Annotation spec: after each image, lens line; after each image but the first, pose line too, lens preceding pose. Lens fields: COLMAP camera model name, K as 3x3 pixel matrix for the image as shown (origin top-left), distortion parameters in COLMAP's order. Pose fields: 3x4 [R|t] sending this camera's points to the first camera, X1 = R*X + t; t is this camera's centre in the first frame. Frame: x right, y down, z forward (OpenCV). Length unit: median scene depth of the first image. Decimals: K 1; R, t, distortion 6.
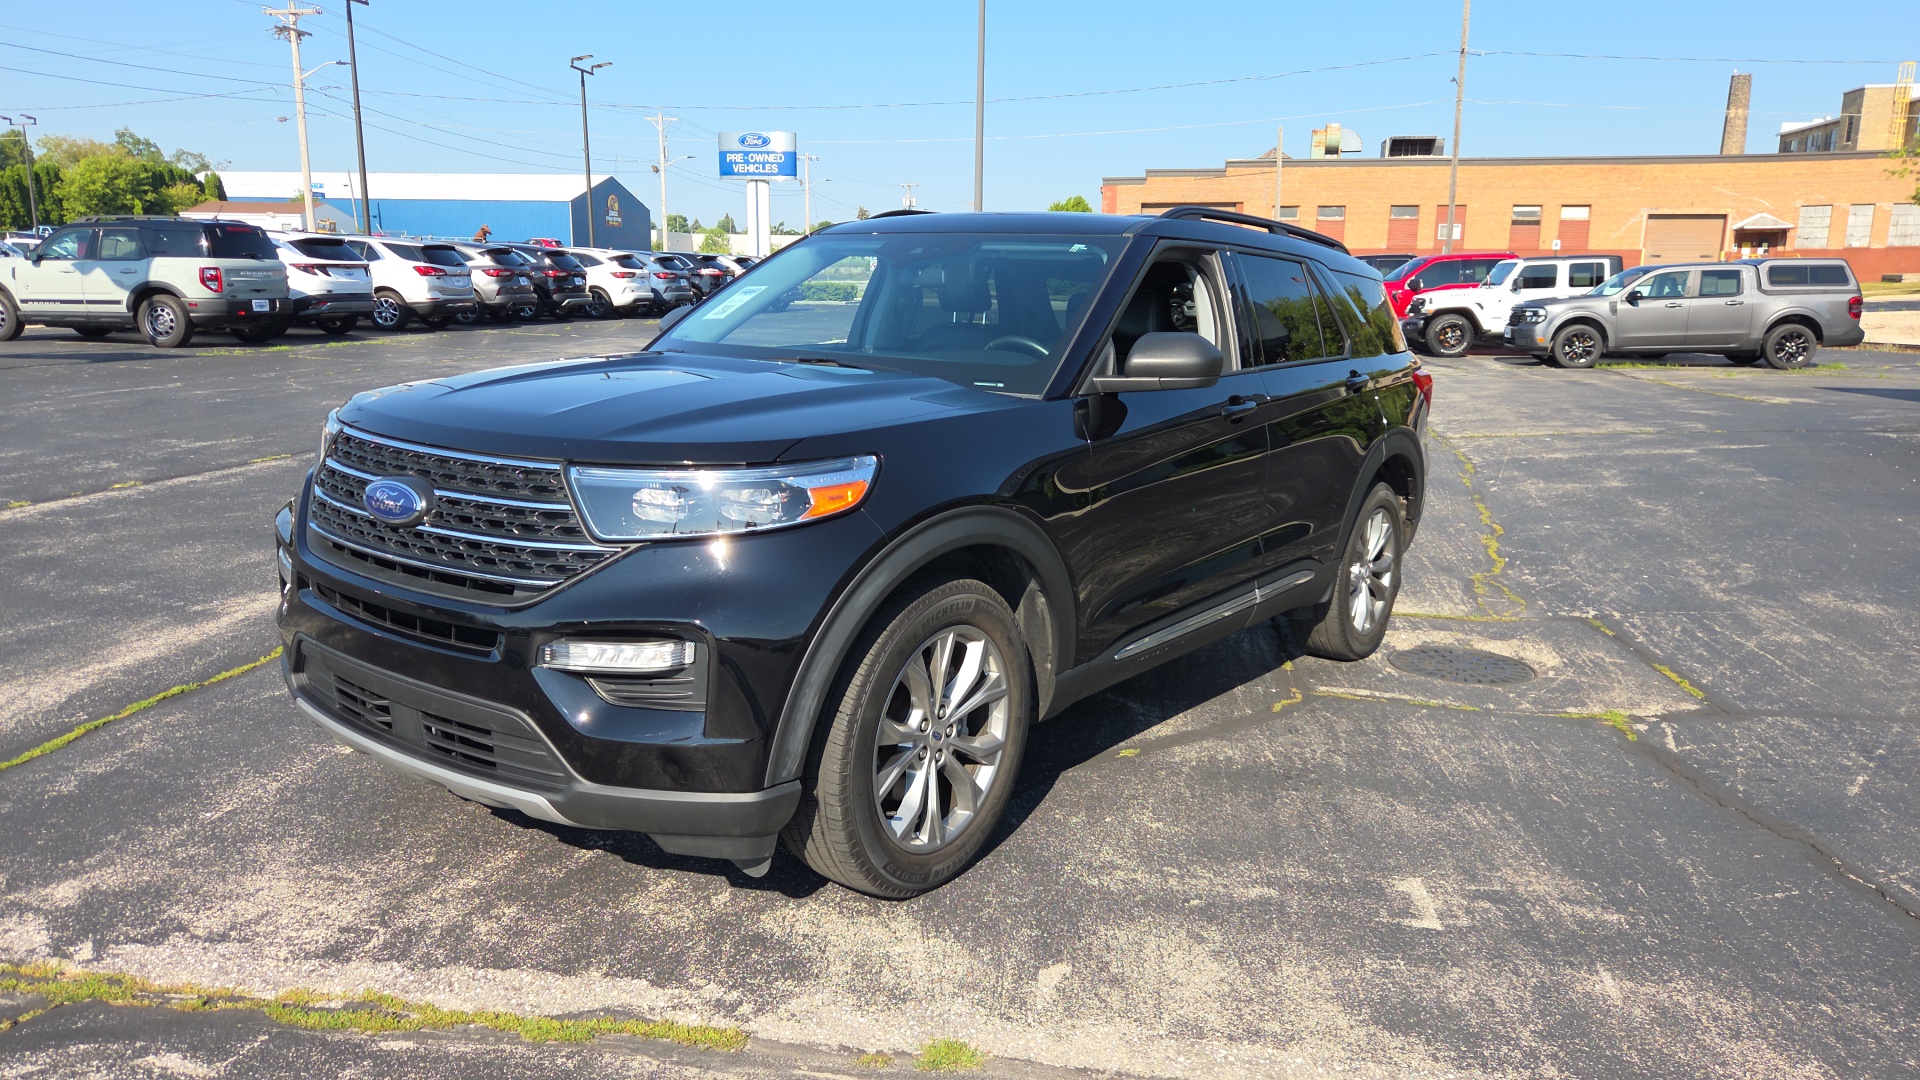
lens RADIAL K [[1296.6, 0, 948.7], [0, 1296.6, 548.2], [0, 0, 1]] dist [0.058024, -0.041070]
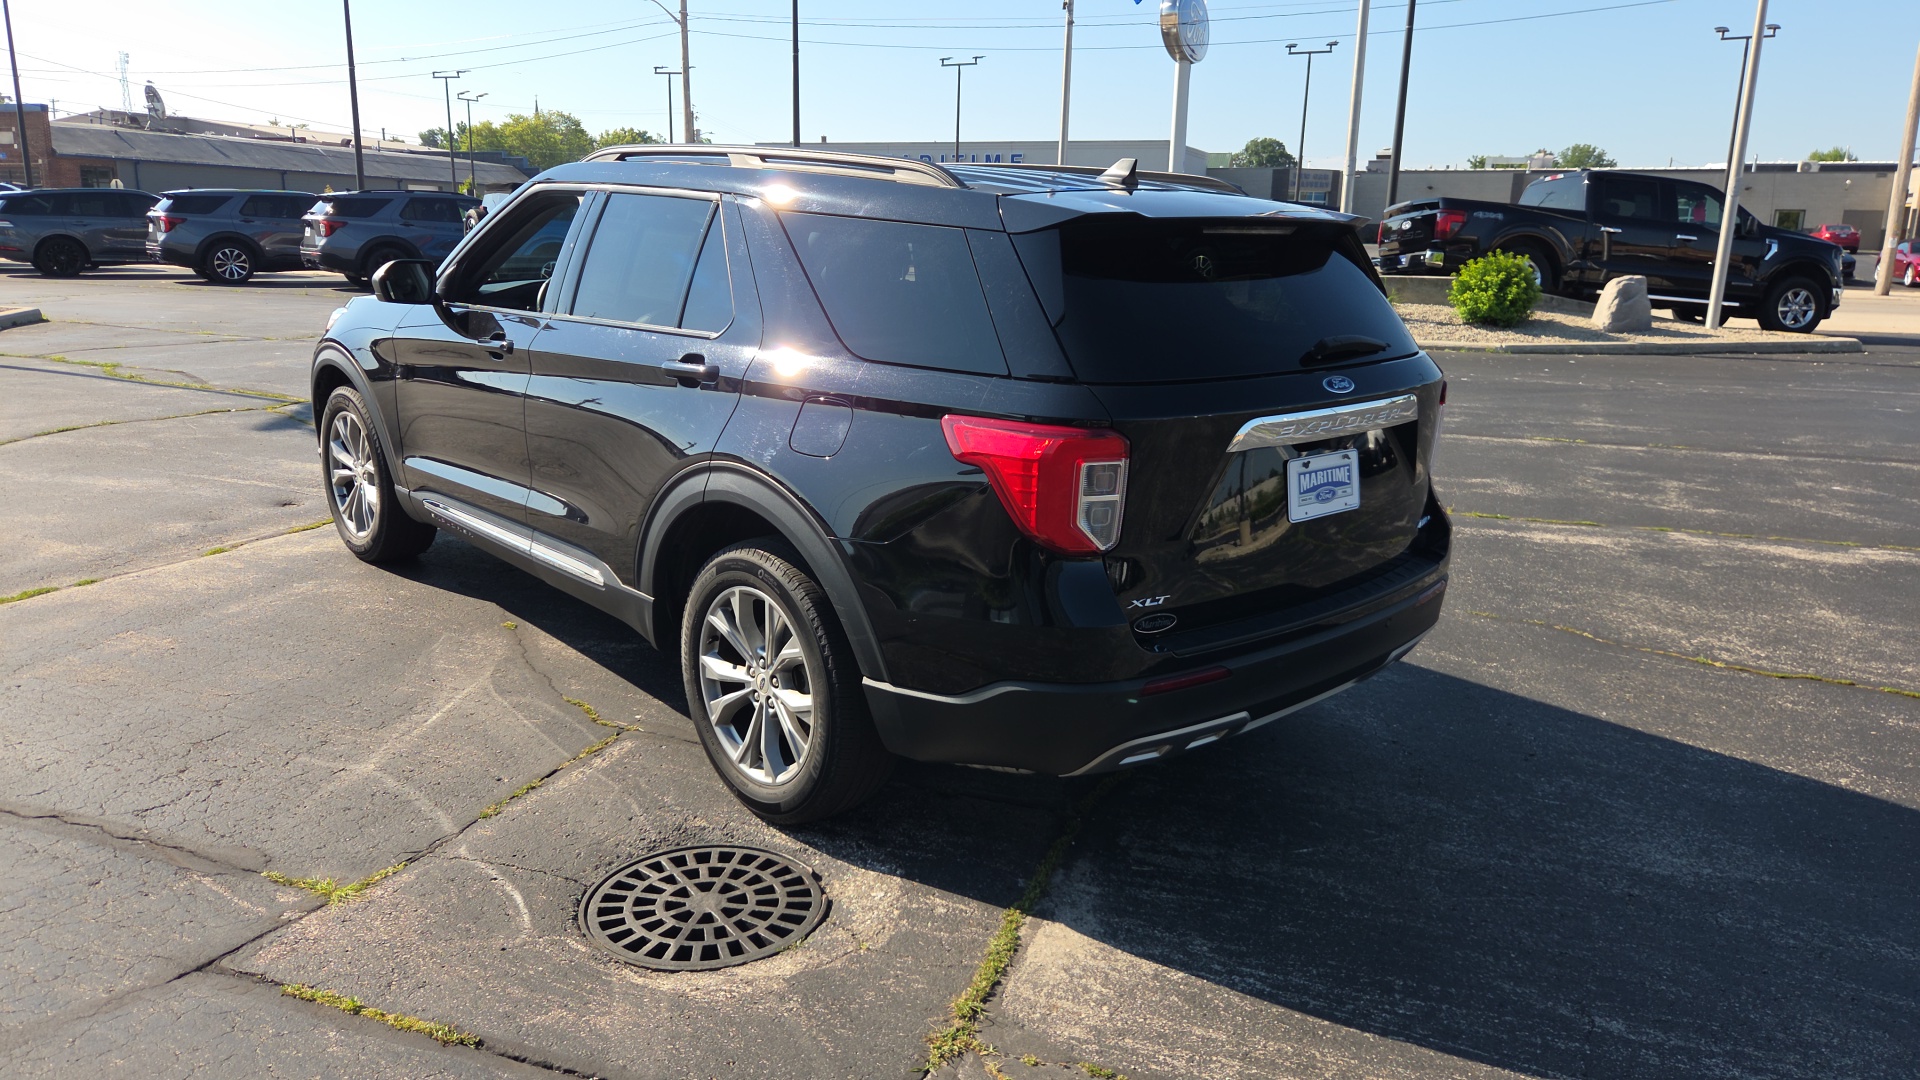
lens RADIAL K [[1296.6, 0, 963.7], [0, 1296.6, 533.1], [0, 0, 1]] dist [0.058024, -0.041070]
pose [[-0.200410, 0.196371, -0.959830, 0.178302], [-0.222478, 0.944989, 0.239788, -0.045013], [0.954117, 0.261598, -0.145697, 0.234789]]
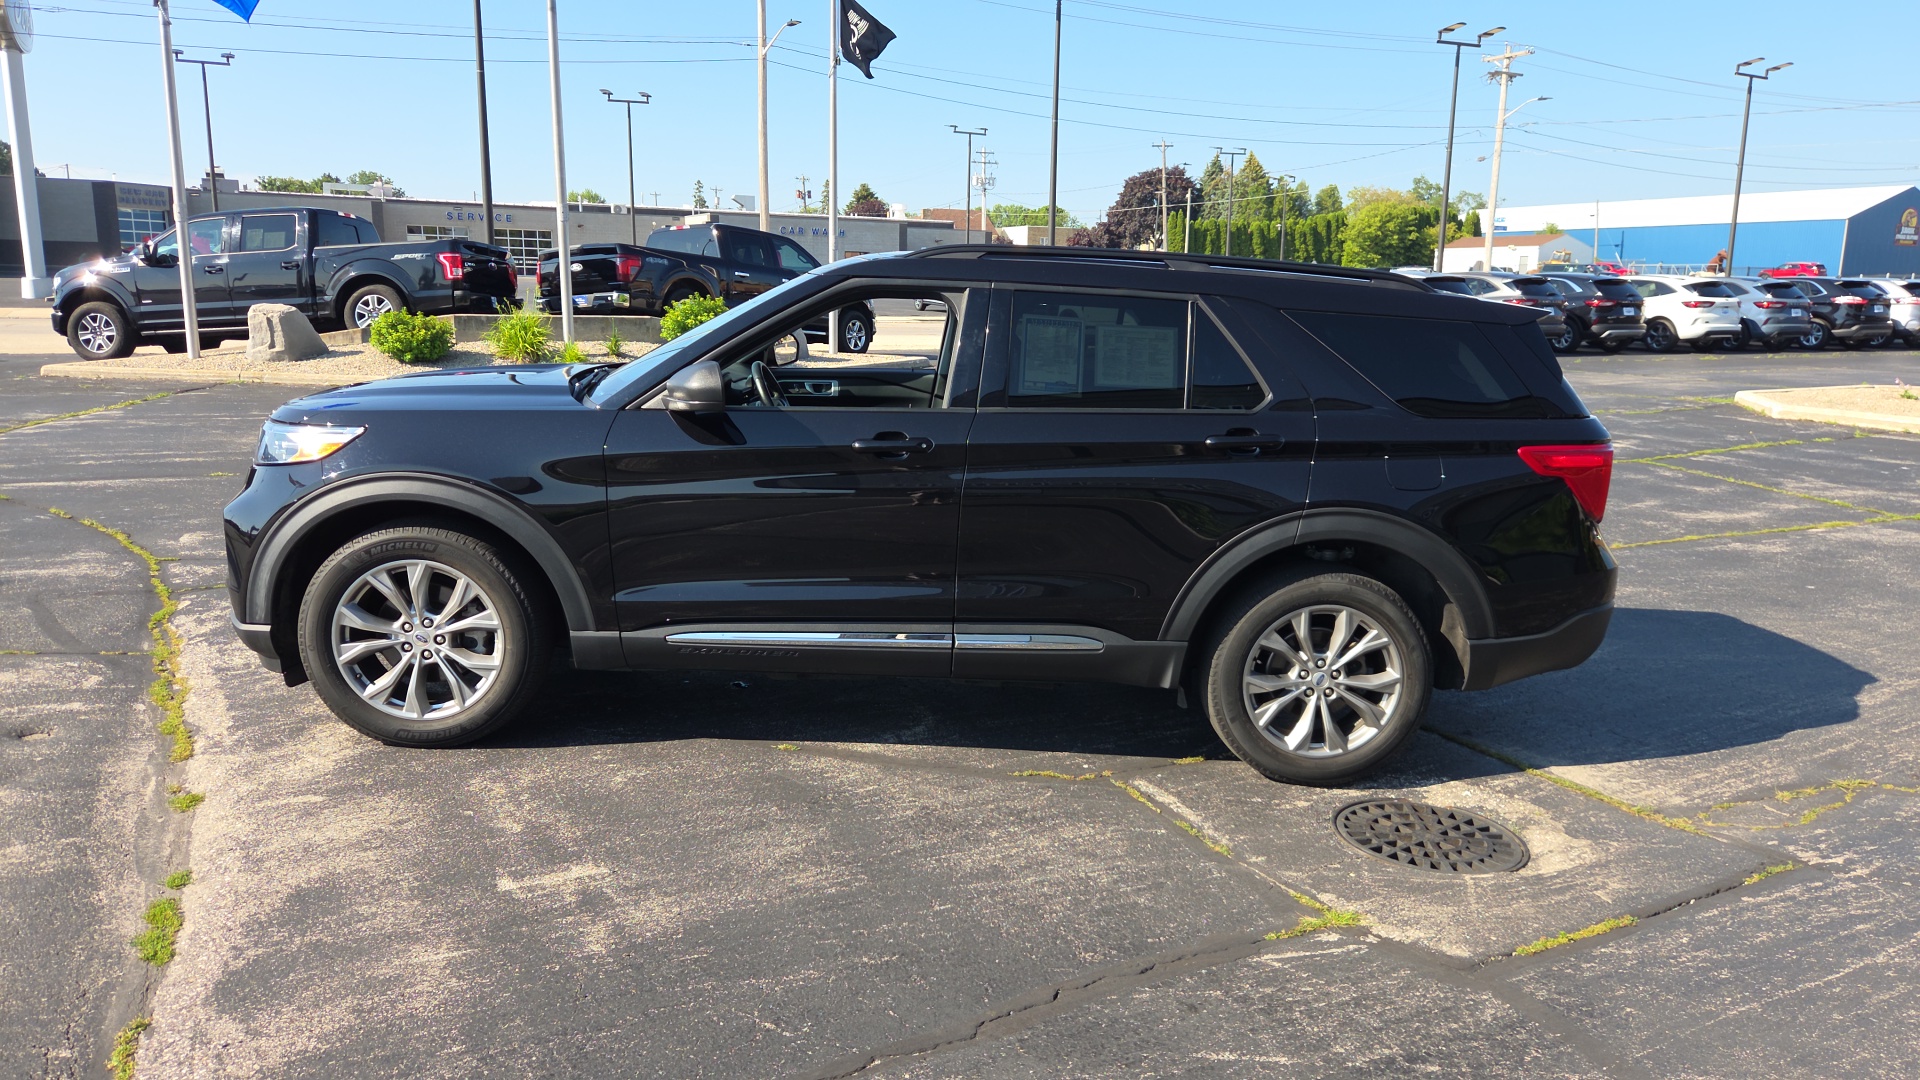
lens RADIAL K [[1296.6, 0, 952.8], [0, 1296.6, 538.4], [0, 0, 1]] dist [0.058024, -0.041070]
pose [[0.616526, 0.145535, -0.773767, 0.157947], [-0.167689, 0.984491, 0.051557, -0.014291], [0.769270, 0.097966, 0.631368, 0.061346]]
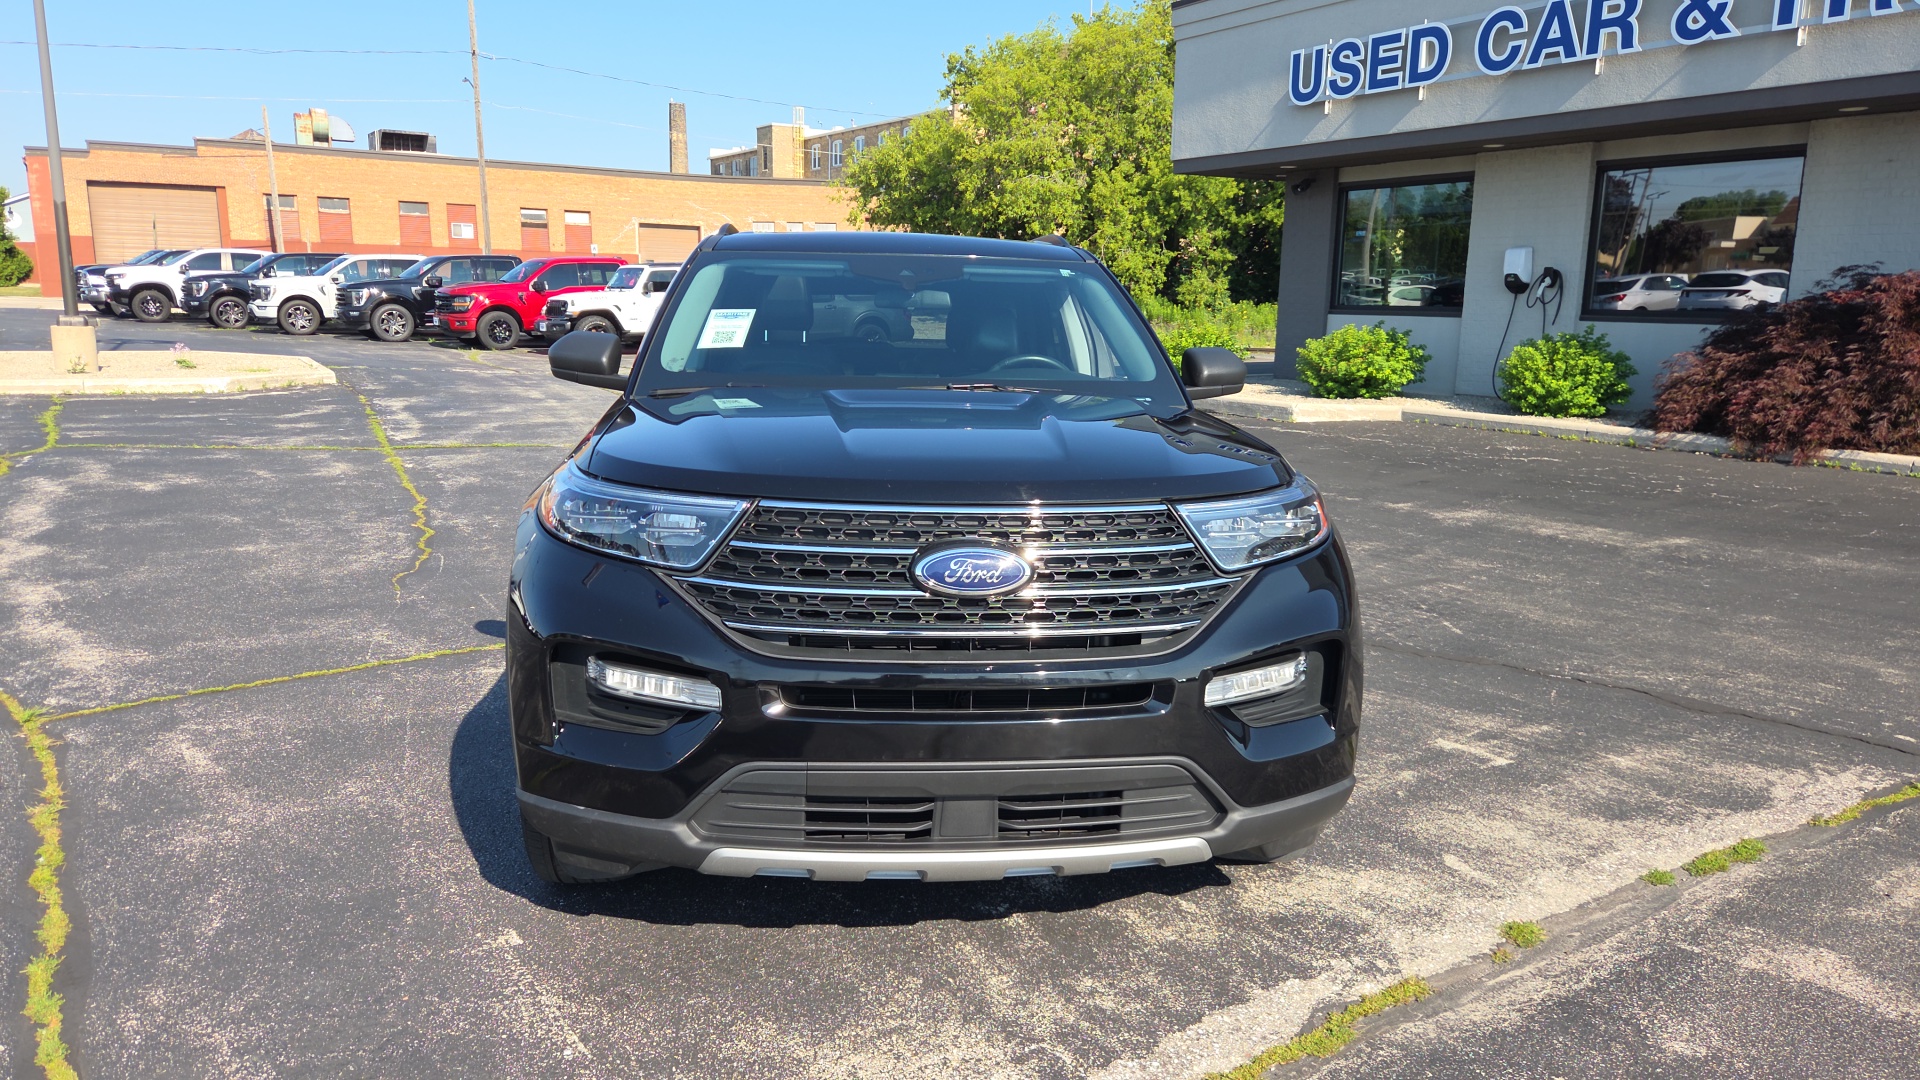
lens RADIAL K [[1296.6, 0, 966.8], [0, 1296.6, 549.0], [0, 0, 1]] dist [0.058024, -0.041070]
pose [[0.723020, -0.135360, 0.677436, -0.107428], [0.133649, 0.989497, 0.055072, -0.010469], [-0.677776, 0.050720, 0.733517, 0.038093]]
